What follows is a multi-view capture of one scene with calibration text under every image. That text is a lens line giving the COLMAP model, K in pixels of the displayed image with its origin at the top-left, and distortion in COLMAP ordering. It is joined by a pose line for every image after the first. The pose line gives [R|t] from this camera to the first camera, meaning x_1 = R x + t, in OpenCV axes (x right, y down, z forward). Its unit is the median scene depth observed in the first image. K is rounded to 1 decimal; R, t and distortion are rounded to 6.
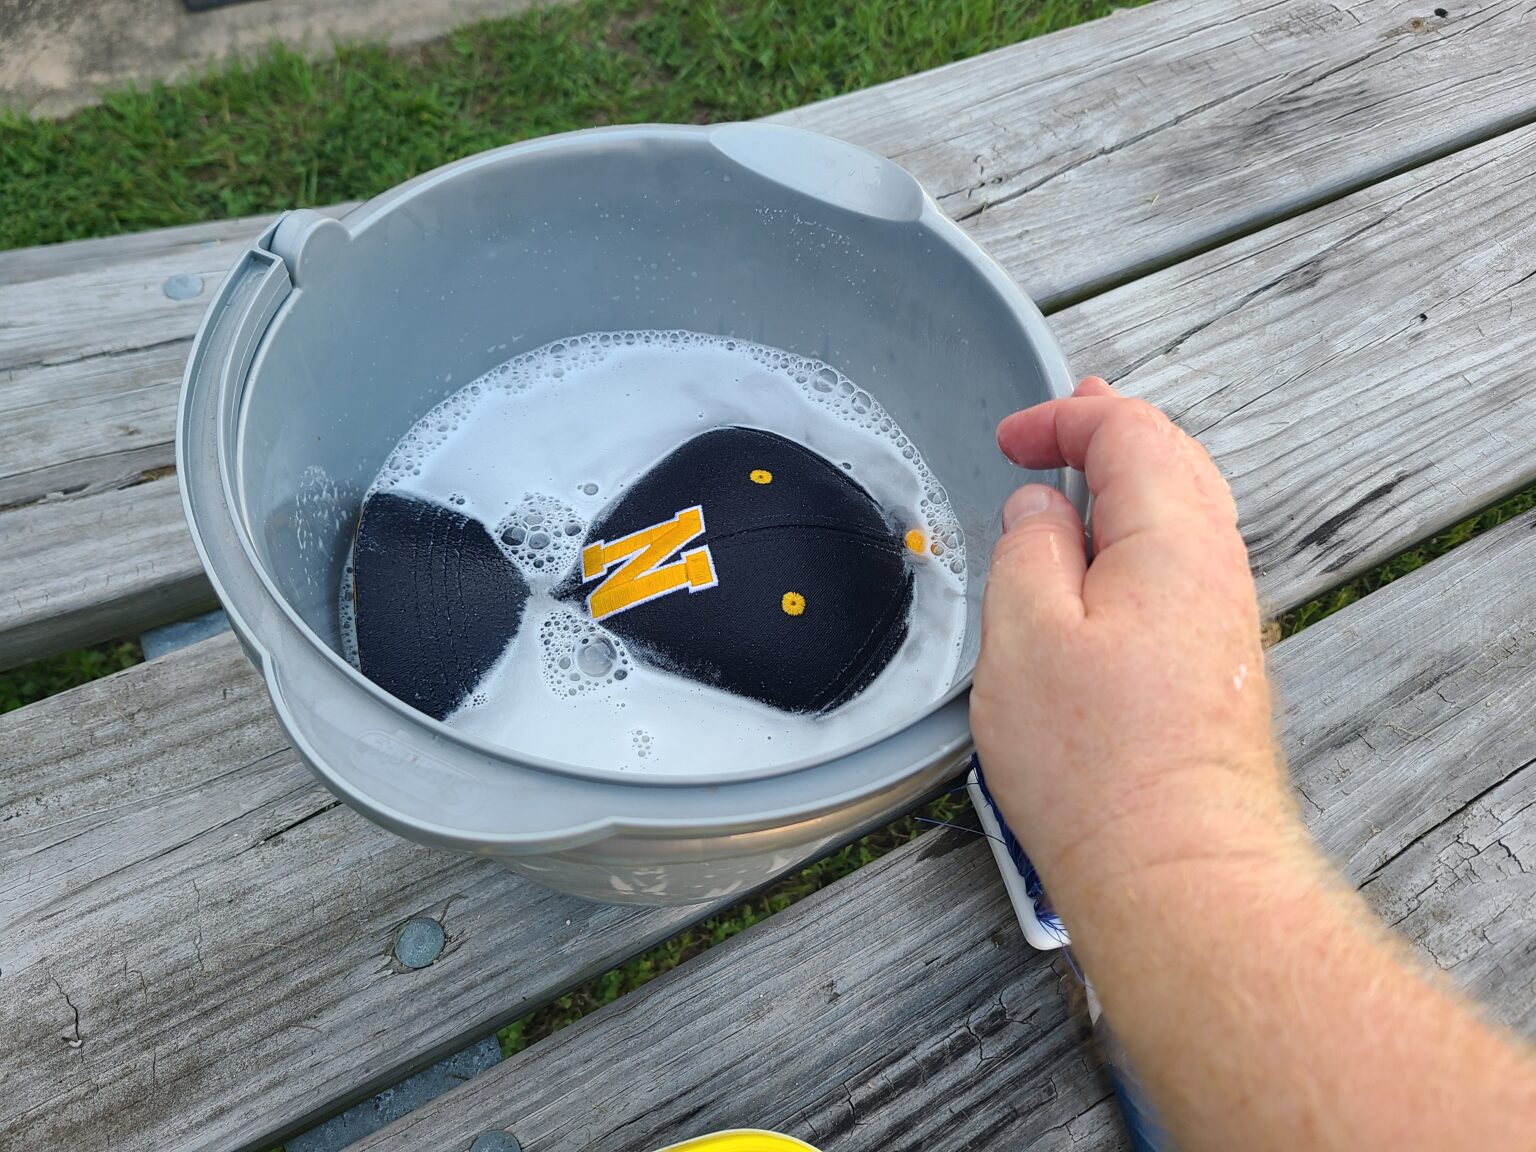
lens RADIAL K [[1152.7, 0, 726.8], [0, 1152.7, 582.7], [0, 0, 1]] dist [0.015119, -0.003875]
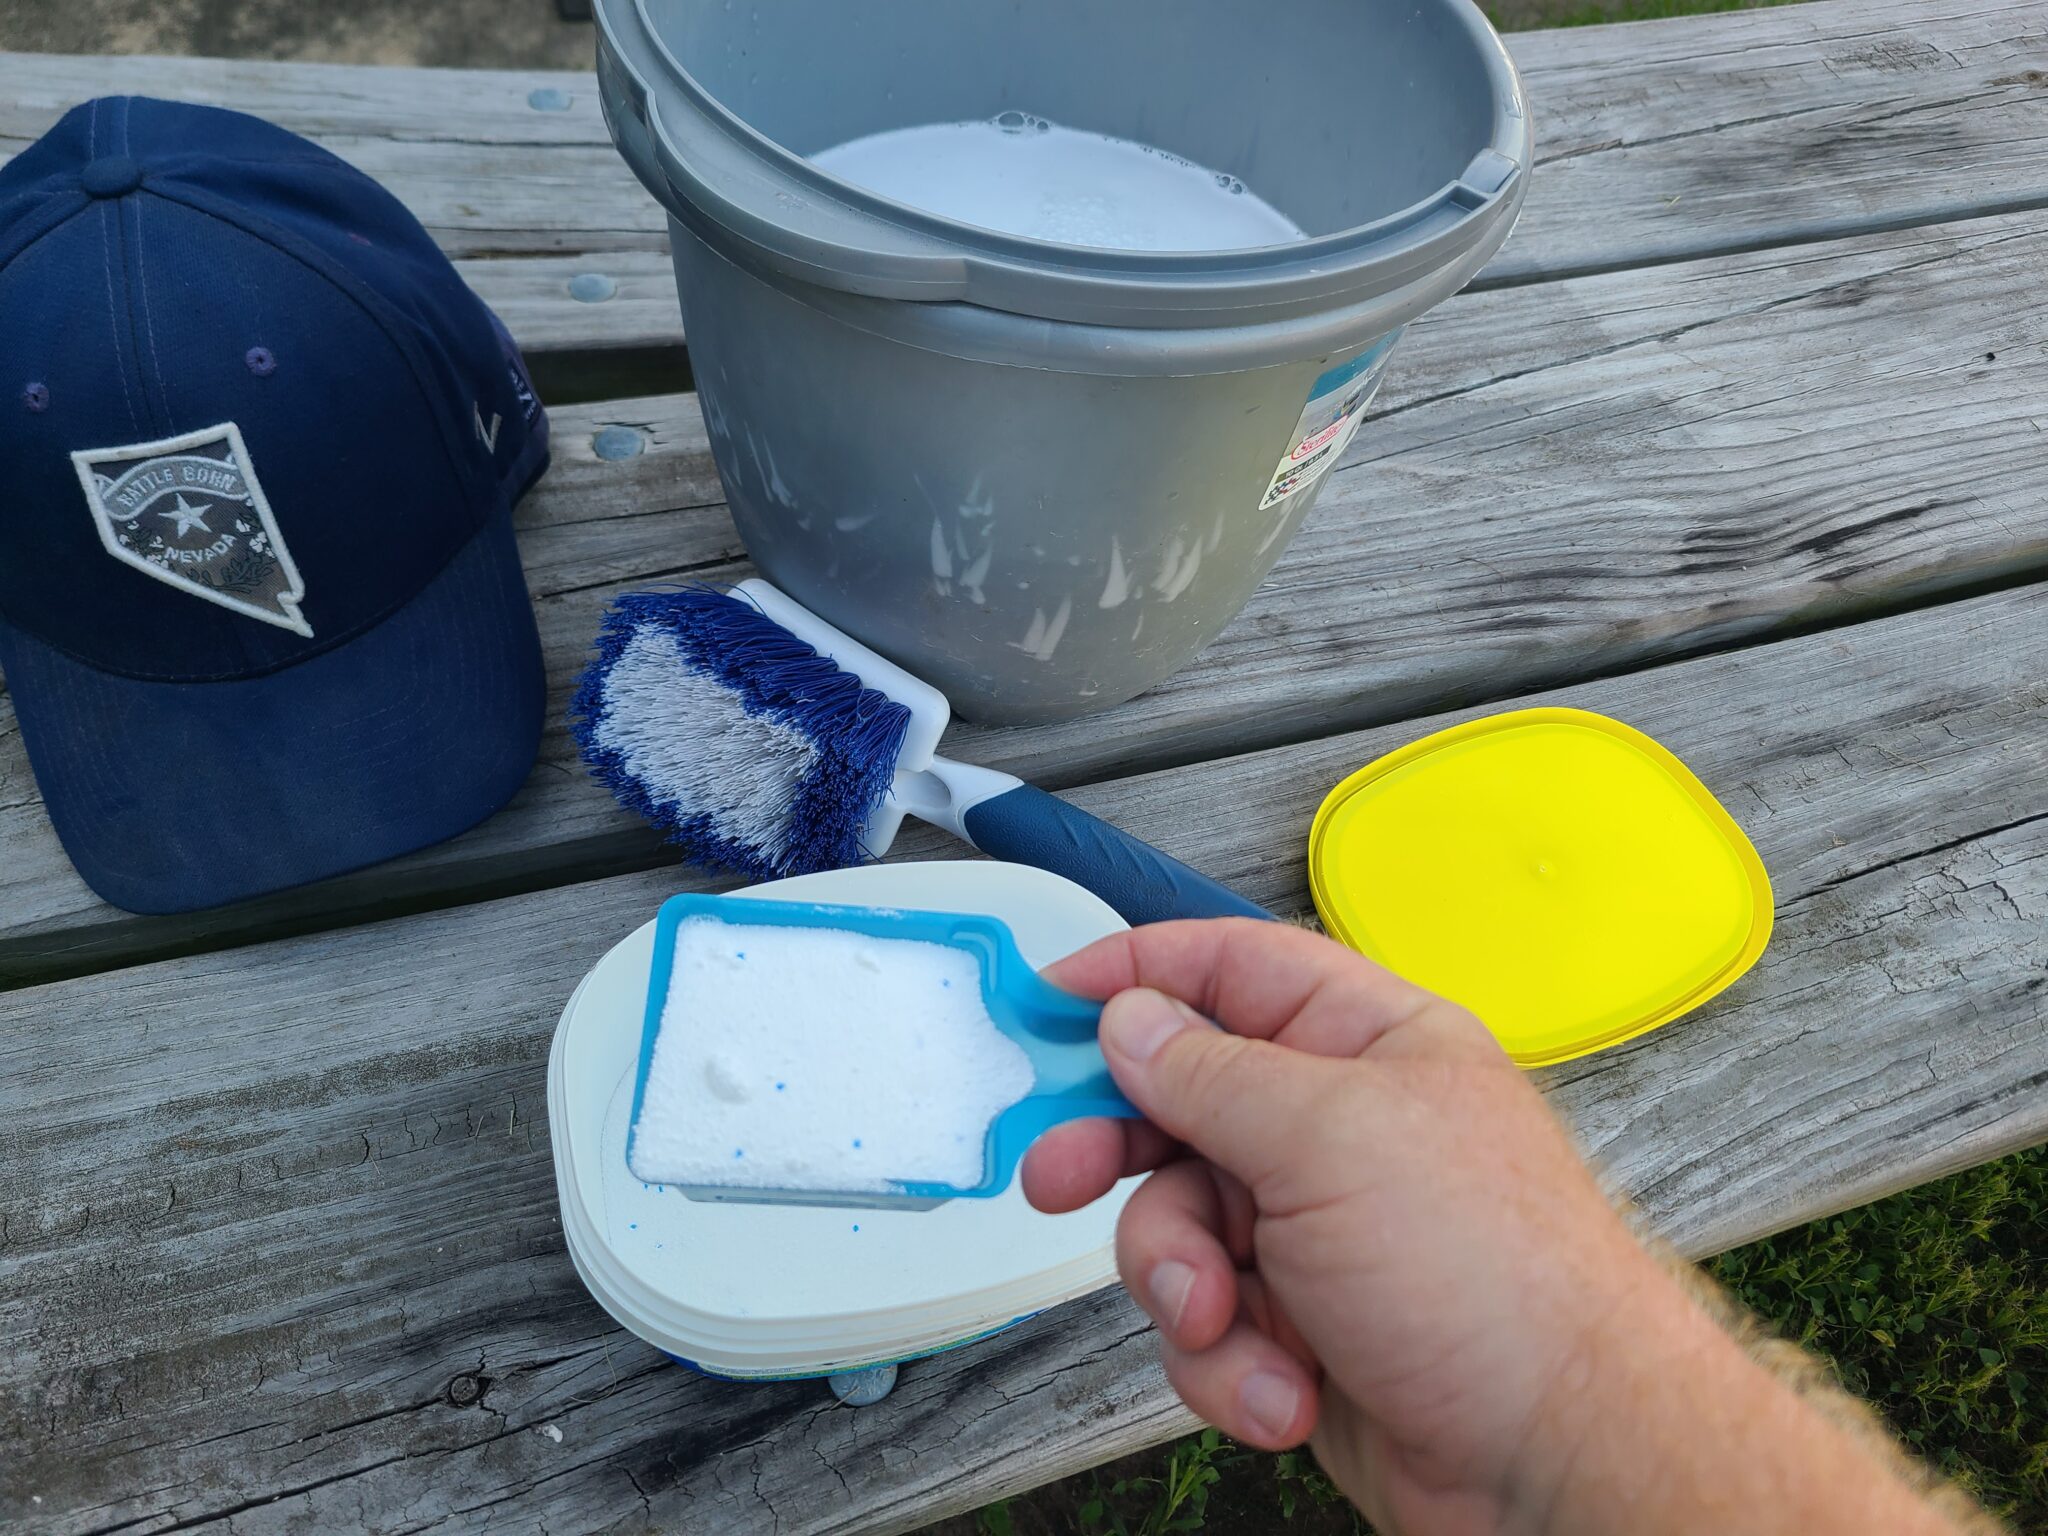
lens RADIAL K [[1536.9, 0, 969.0], [0, 1536.9, 776.9], [0, 0, 1]] dist [0.015119, -0.003875]
pose [[0.983525, 0.159983, -0.084167, 0.032424], [-0.168113, 0.980630, -0.100512, 0.296986], [0.066456, 0.113005, 0.991369, -0.097352]]
